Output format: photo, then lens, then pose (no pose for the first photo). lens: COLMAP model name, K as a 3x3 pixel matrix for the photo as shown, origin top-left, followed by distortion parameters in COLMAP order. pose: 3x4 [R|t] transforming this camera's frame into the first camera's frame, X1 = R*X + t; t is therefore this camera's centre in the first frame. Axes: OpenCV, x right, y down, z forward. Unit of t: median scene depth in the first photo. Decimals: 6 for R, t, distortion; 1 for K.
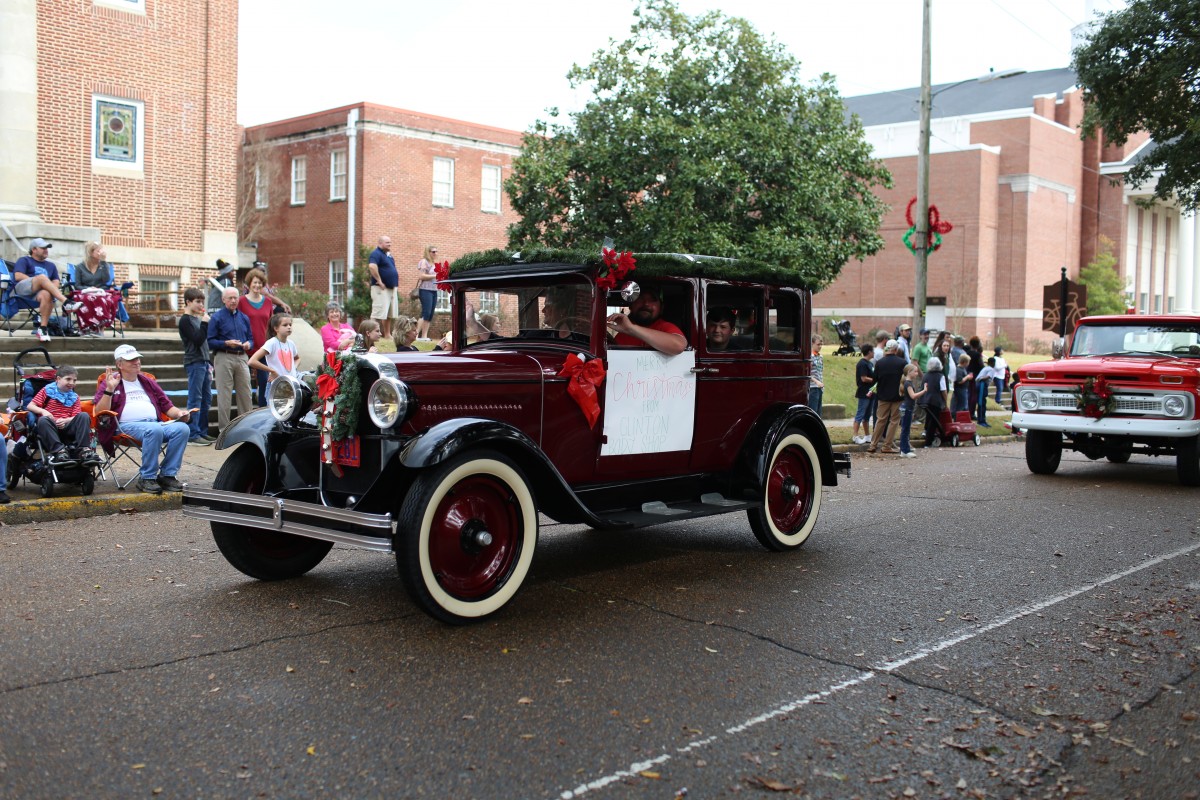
lens RADIAL K [[1143.6, 0, 593.6], [0, 1143.6, 388.8], [0, 0, 1]] dist [-0.104486, 0.140094]
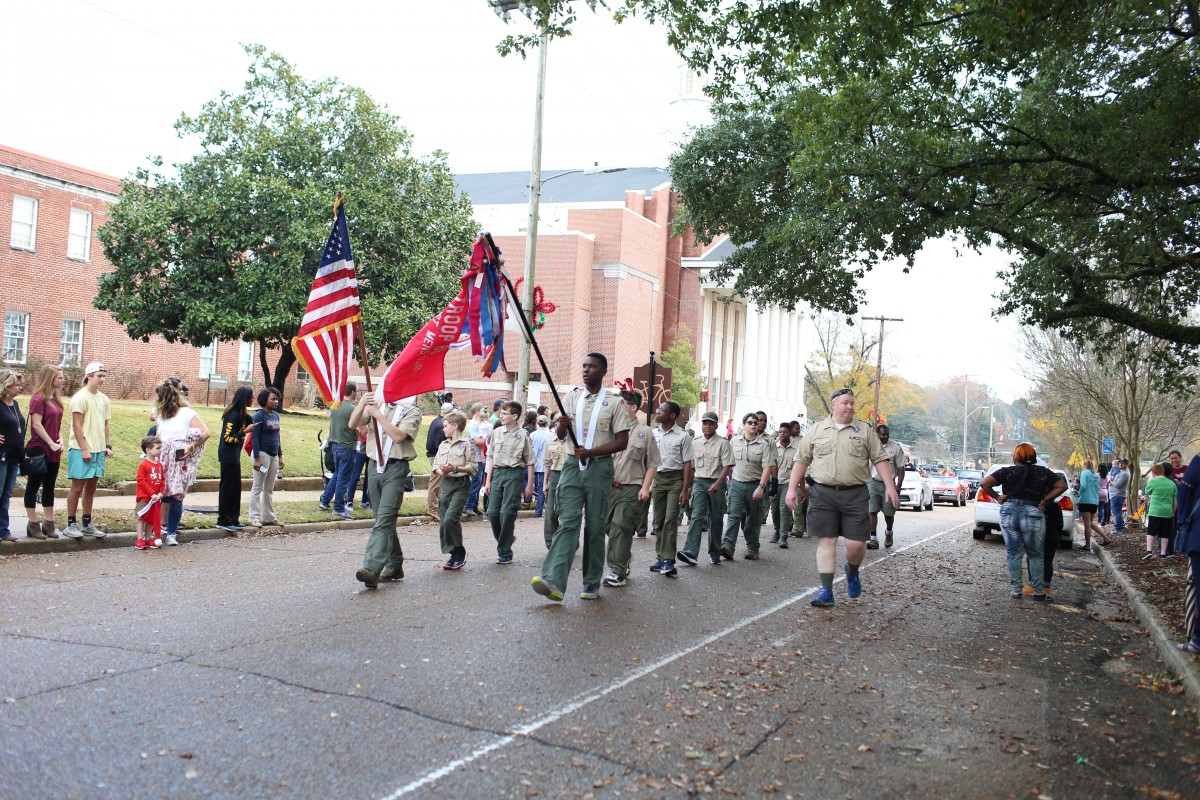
lens RADIAL K [[1143.6, 0, 593.6], [0, 1143.6, 388.8], [0, 0, 1]] dist [-0.104486, 0.140094]
pose [[0.938187, 0.043638, 0.343367, -0.008386], [-0.022746, 0.997649, -0.064641, -0.000027], [-0.345381, 0.052835, 0.936974, -0.001662]]
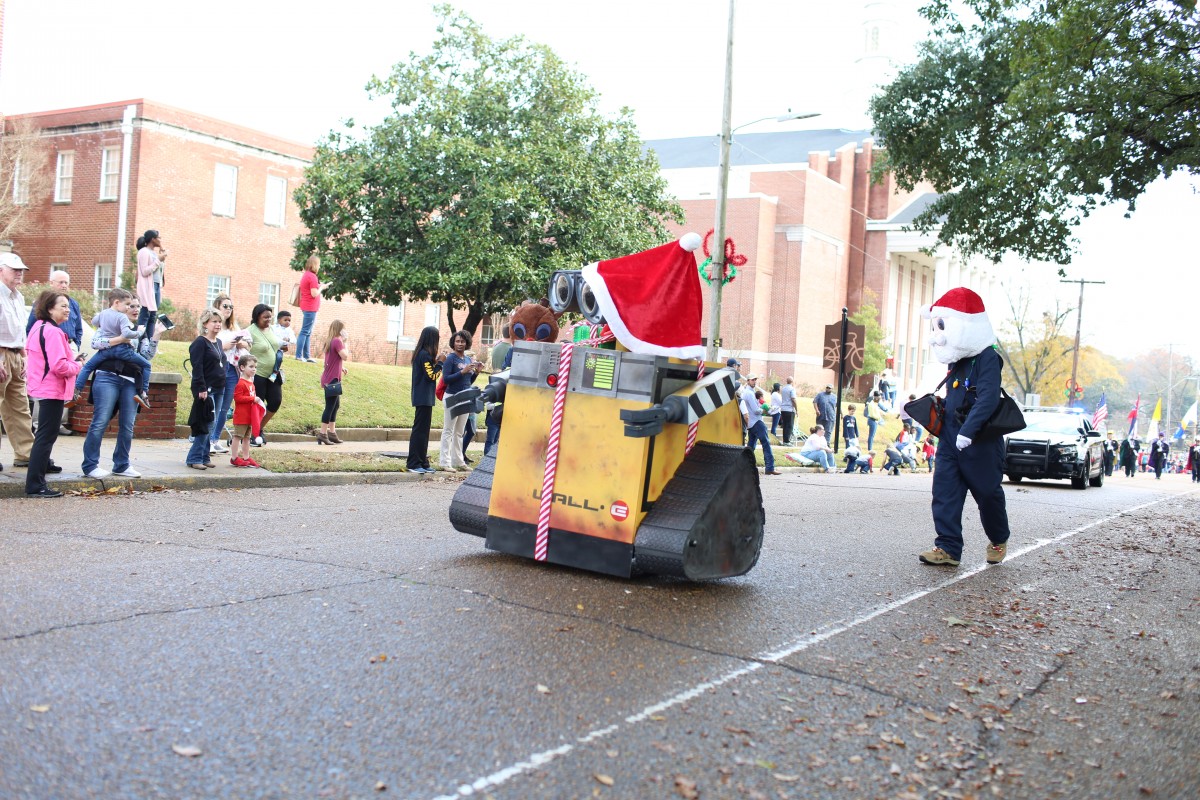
lens RADIAL K [[1143.6, 0, 593.6], [0, 1143.6, 388.8], [0, 0, 1]] dist [-0.104486, 0.140094]
pose [[0.979590, 0.040424, 0.196900, -0.012485], [-0.034090, 0.998790, -0.035451, 0.010819], [-0.198094, 0.028015, 0.979783, 0.019111]]
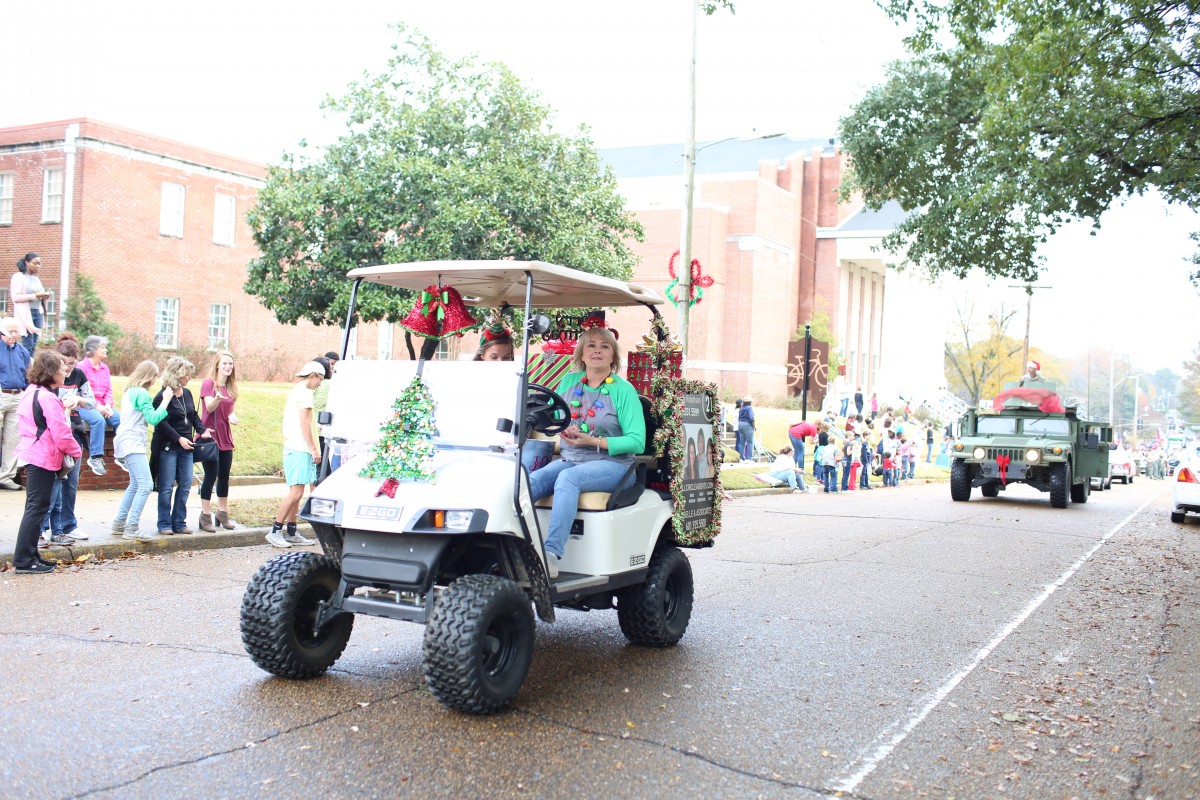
lens RADIAL K [[1143.6, 0, 593.6], [0, 1143.6, 388.8], [0, 0, 1]] dist [-0.104486, 0.140094]
pose [[0.970045, 0.024320, 0.241707, -0.023661], [-0.014783, 0.999042, -0.041191, -0.002992], [-0.242477, 0.036384, 0.969475, 0.034380]]
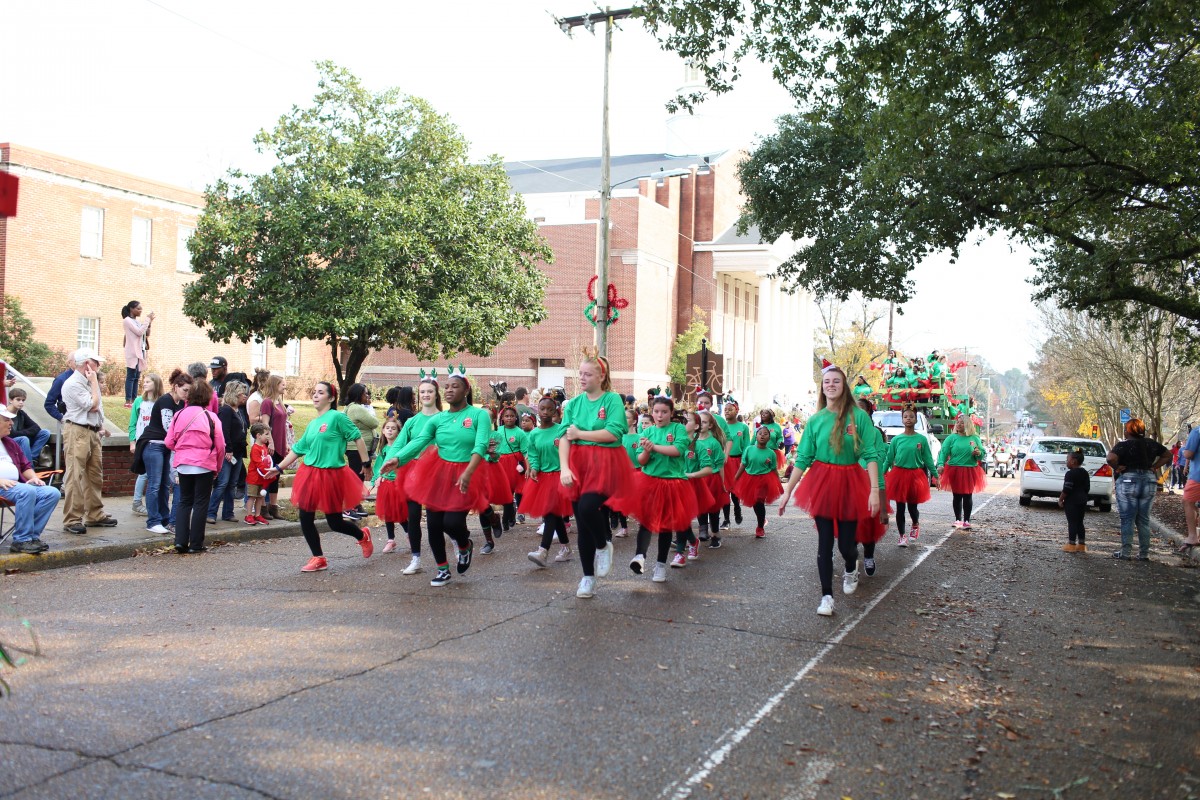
lens RADIAL K [[1143.6, 0, 593.6], [0, 1143.6, 388.8], [0, 0, 1]] dist [-0.104486, 0.140094]
pose [[0.936473, 0.011789, 0.350541, -0.091564], [0.005433, 0.998828, -0.048104, -0.001599], [-0.350698, 0.046953, 0.935311, -0.045488]]
